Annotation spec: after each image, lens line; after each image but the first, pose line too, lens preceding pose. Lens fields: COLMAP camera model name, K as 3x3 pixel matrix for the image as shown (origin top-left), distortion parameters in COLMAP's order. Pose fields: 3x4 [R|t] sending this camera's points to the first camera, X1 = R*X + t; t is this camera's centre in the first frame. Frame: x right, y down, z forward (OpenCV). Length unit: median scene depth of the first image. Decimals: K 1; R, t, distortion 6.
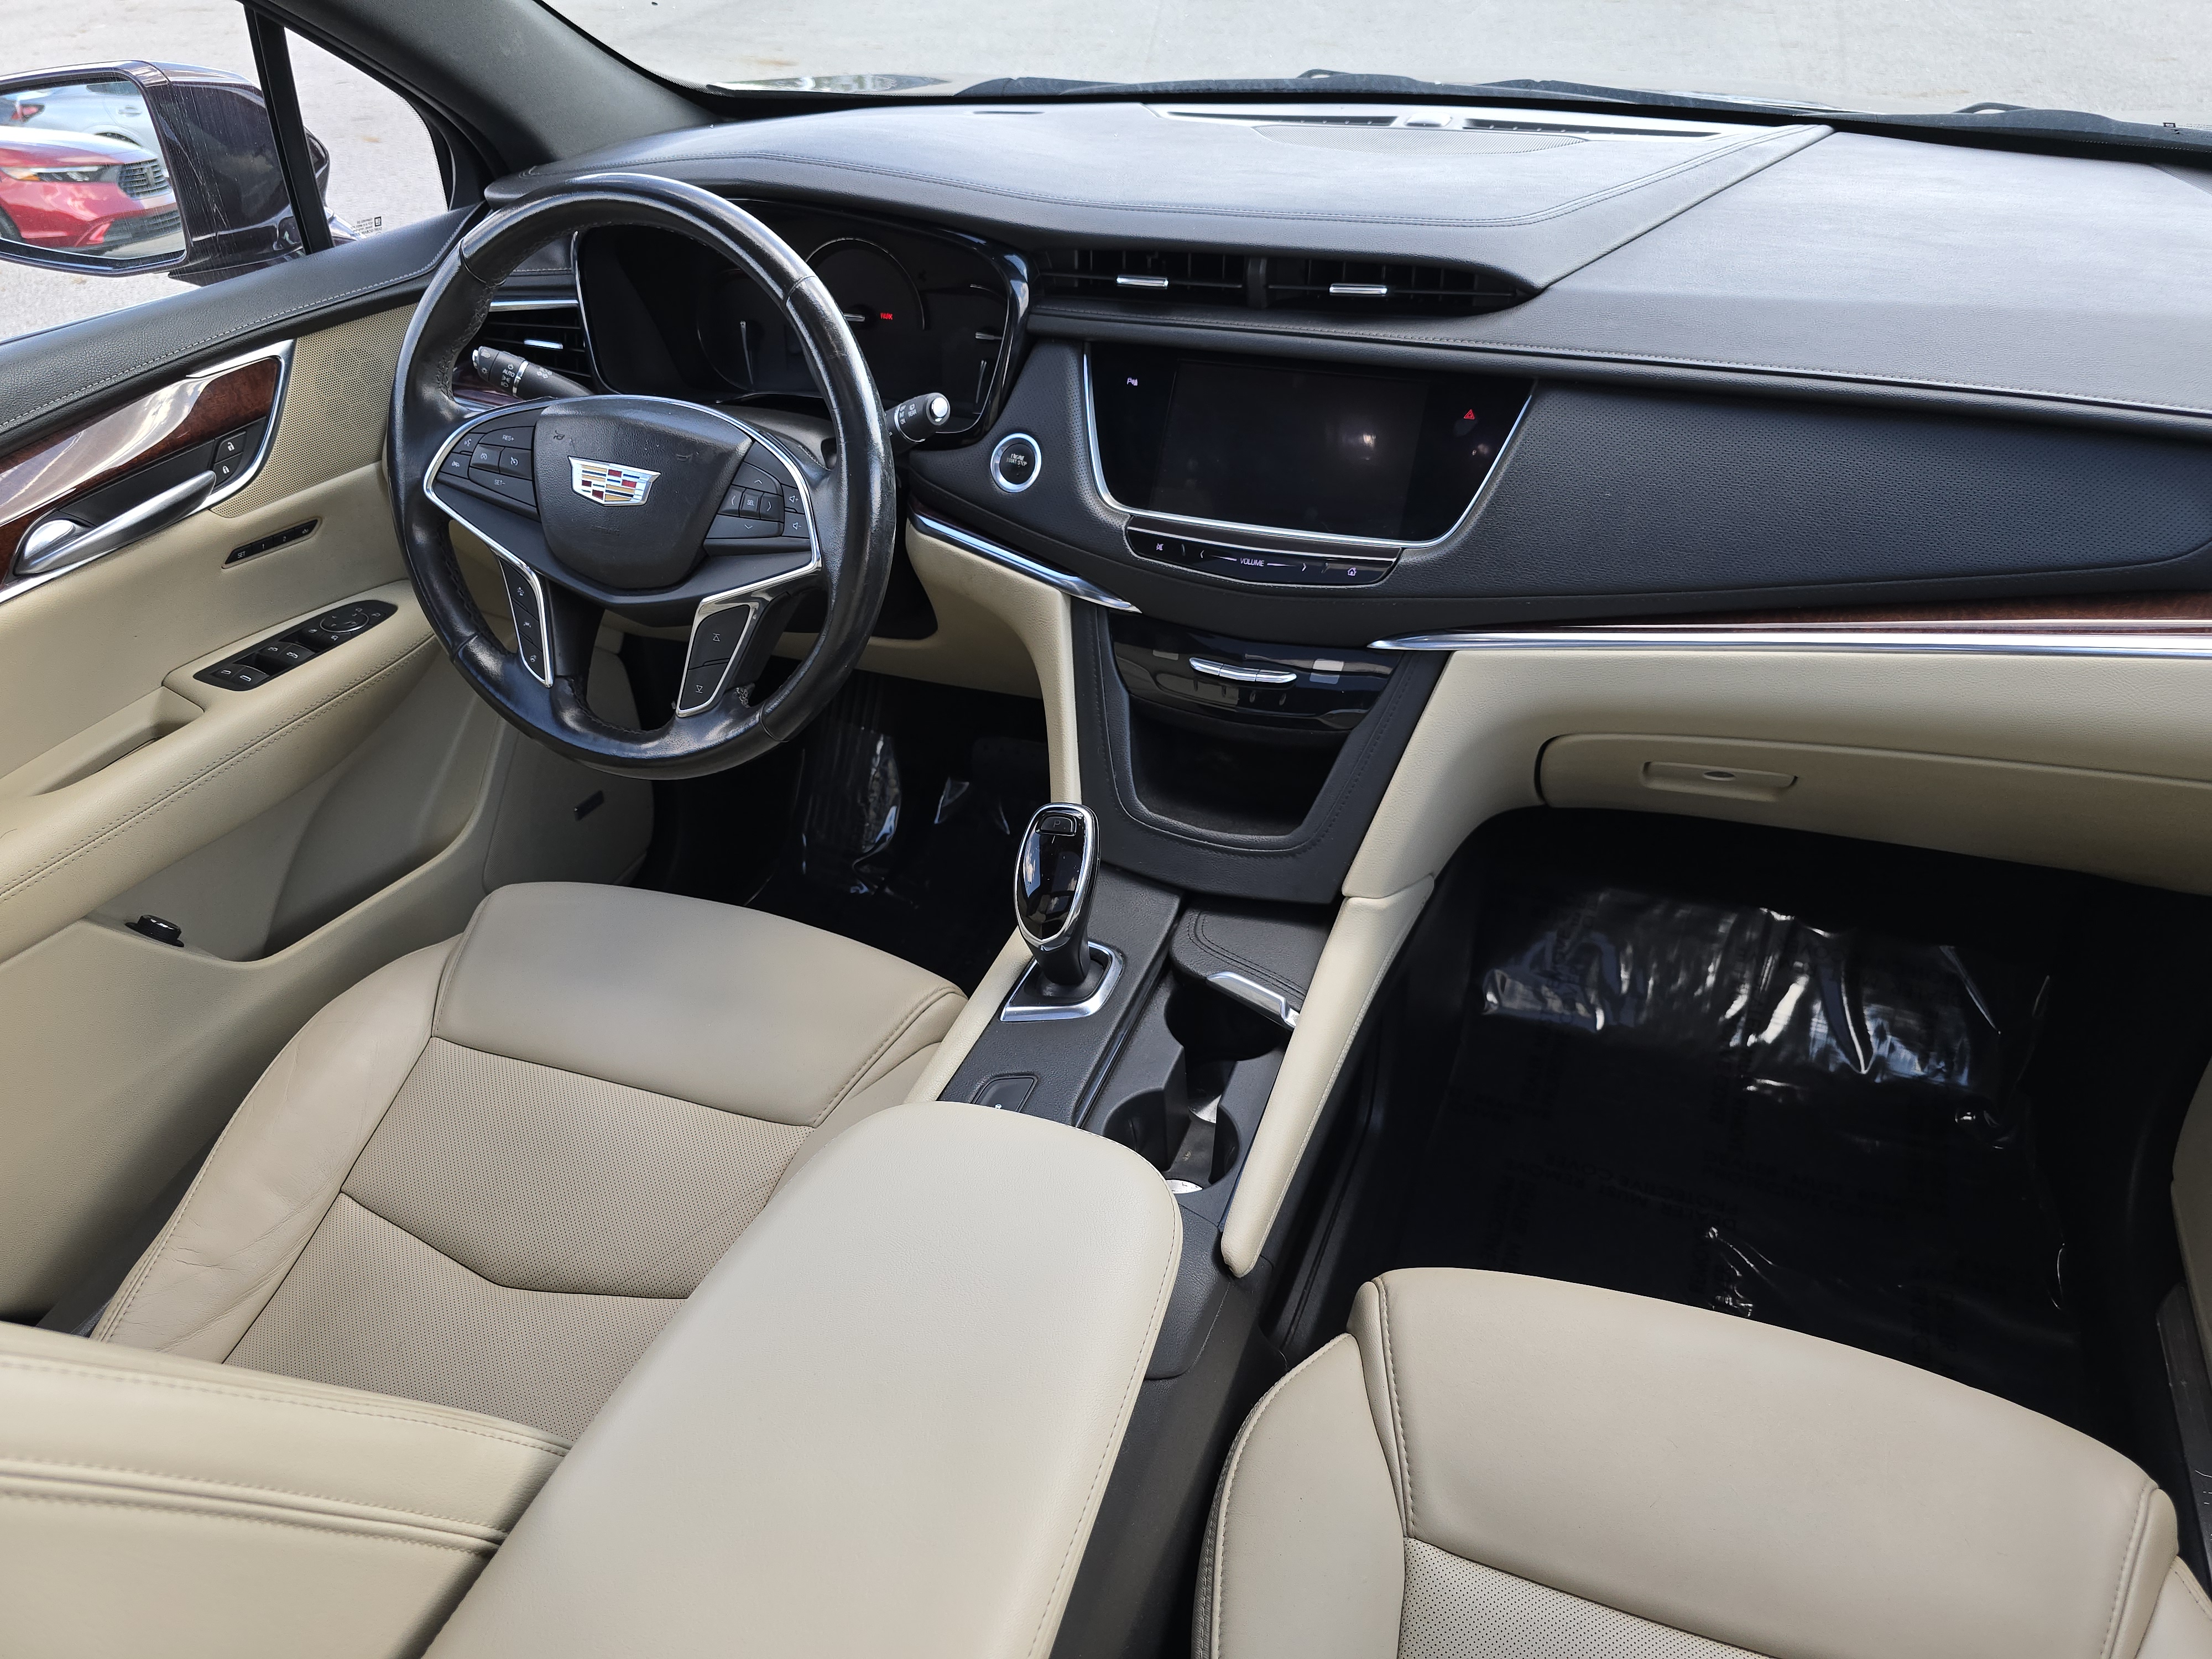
lens RADIAL K [[1552.1, 0, 1106.0], [0, 1552.1, 829.5], [0, 0, 1]] dist [-0.000244, -0.001459]
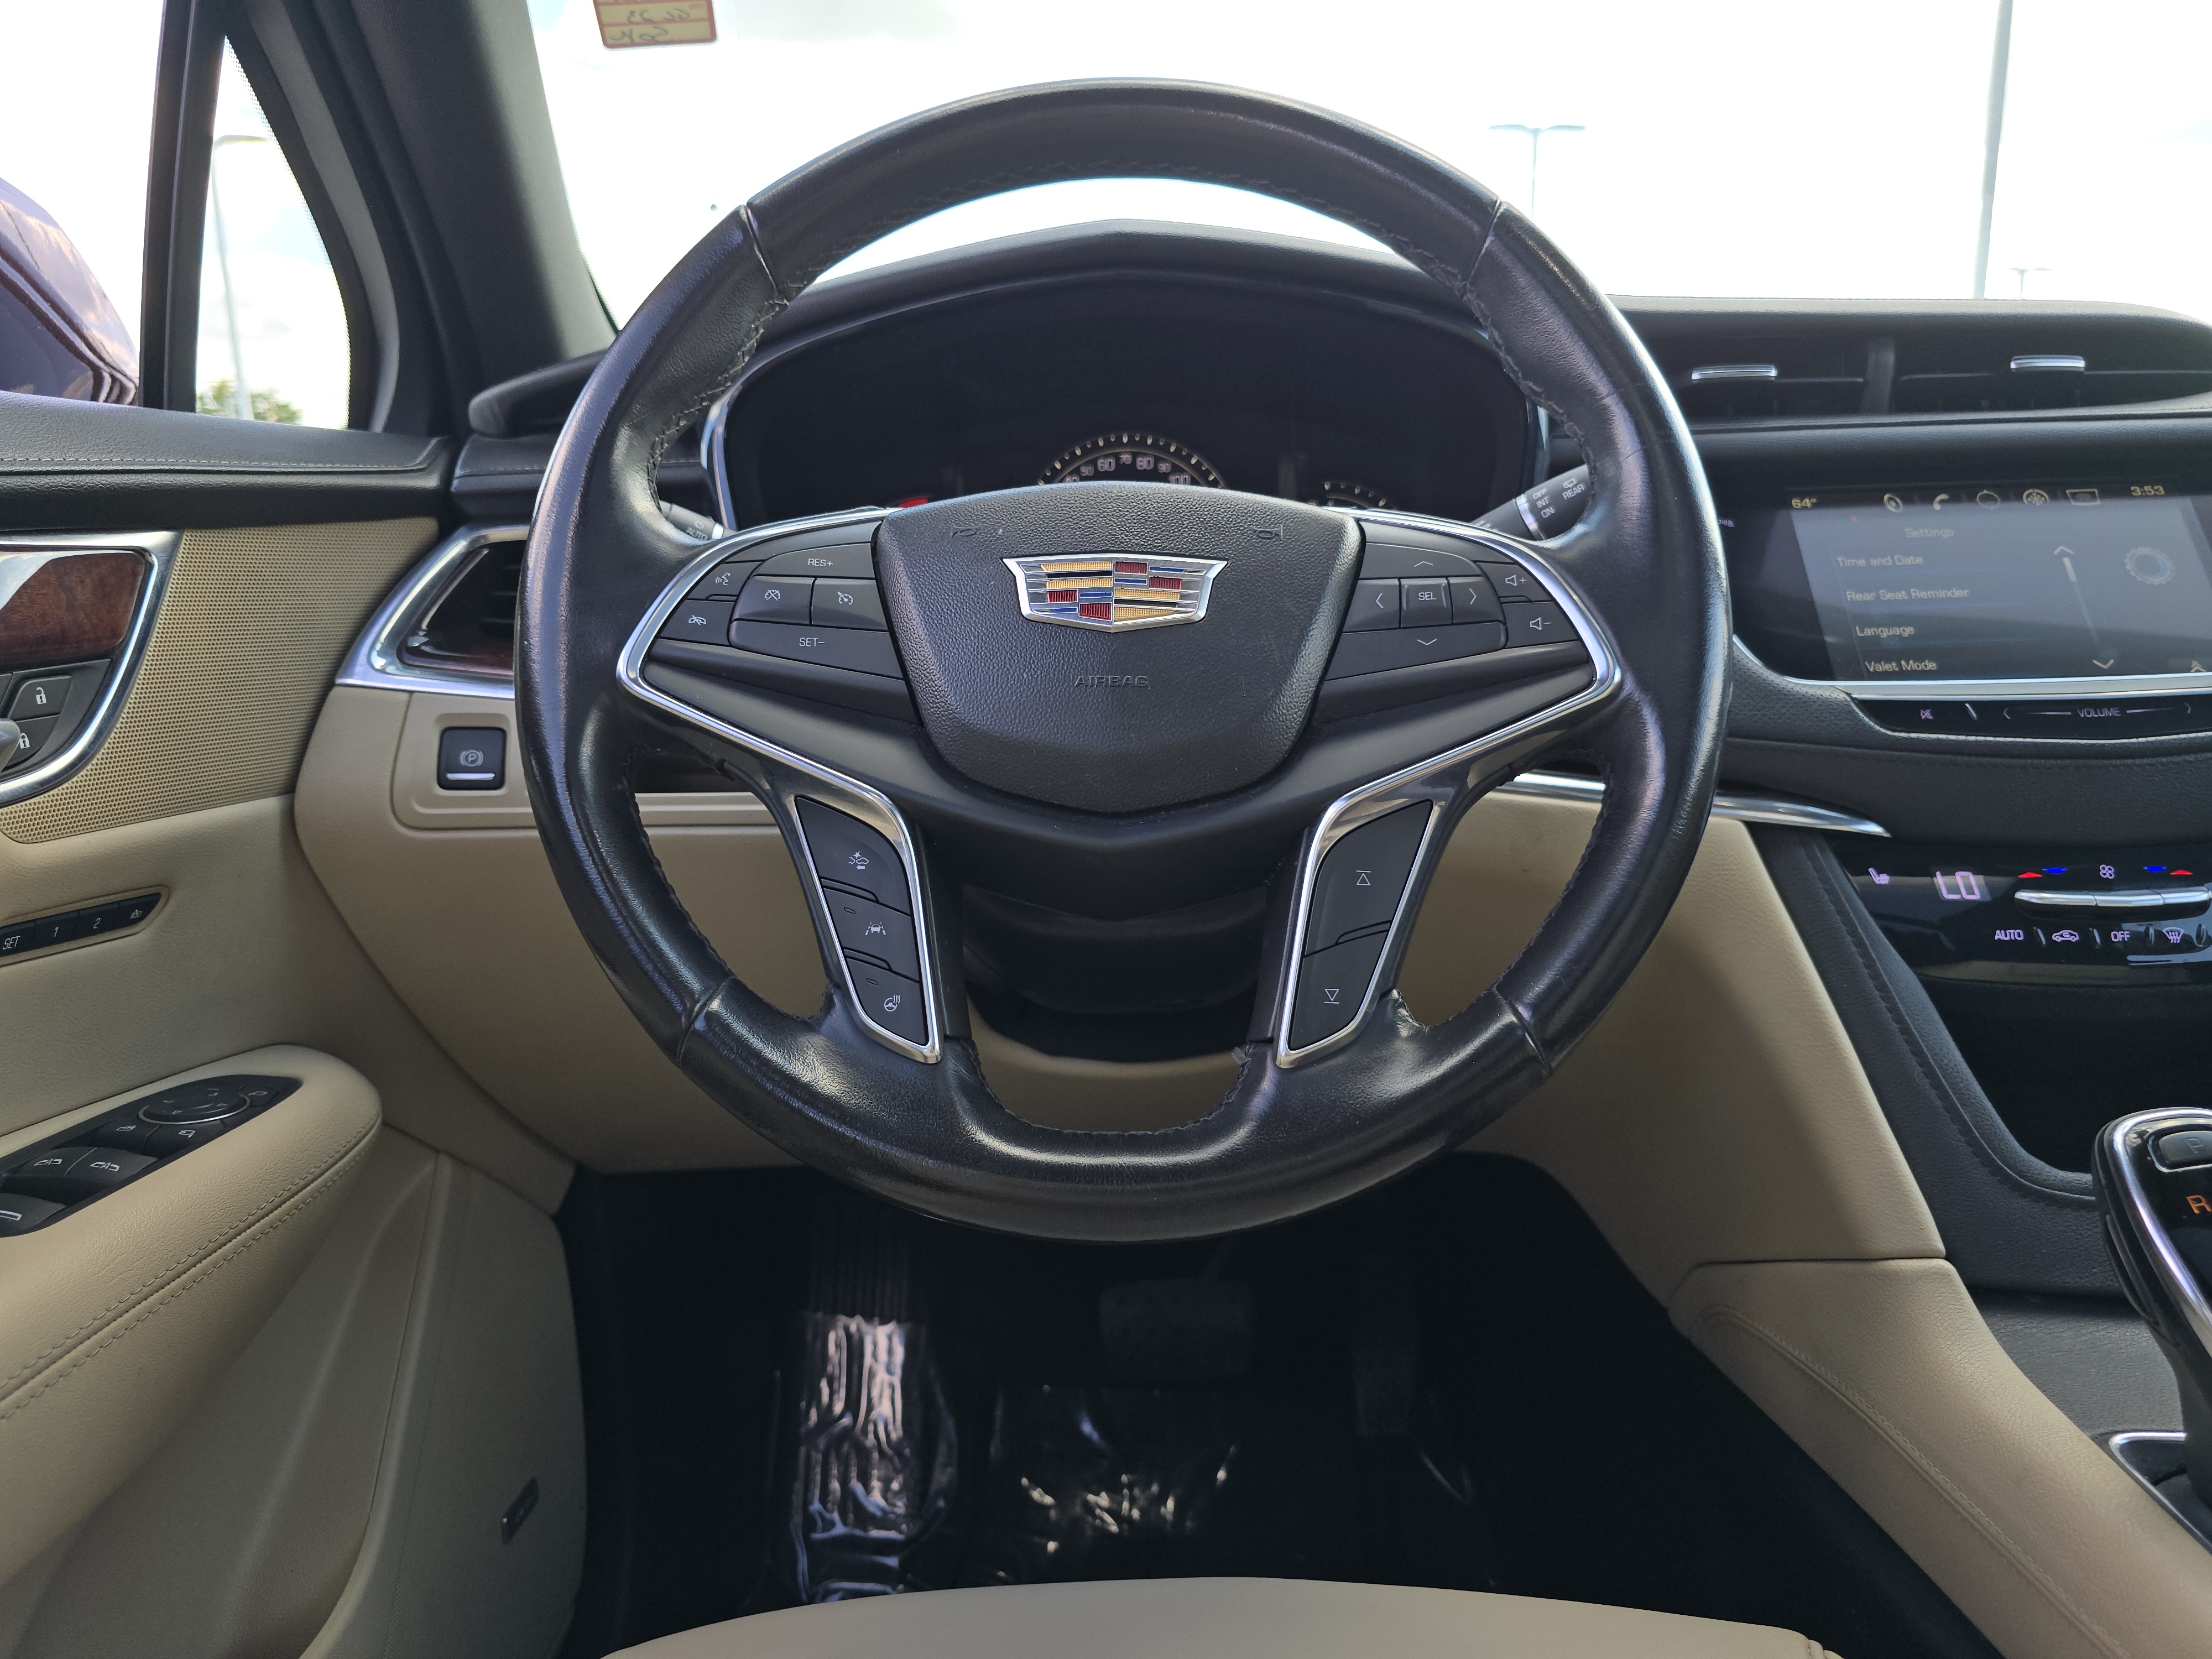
lens RADIAL K [[1552.1, 0, 1106.0], [0, 1552.1, 829.5], [0, 0, 1]] dist [-0.000244, -0.001459]
pose [[0.940081, -0.056146, 0.336296, -0.415834], [0.193075, 0.900623, -0.389358, 0.027465], [-0.281016, 0.430959, 0.857499, 0.524418]]
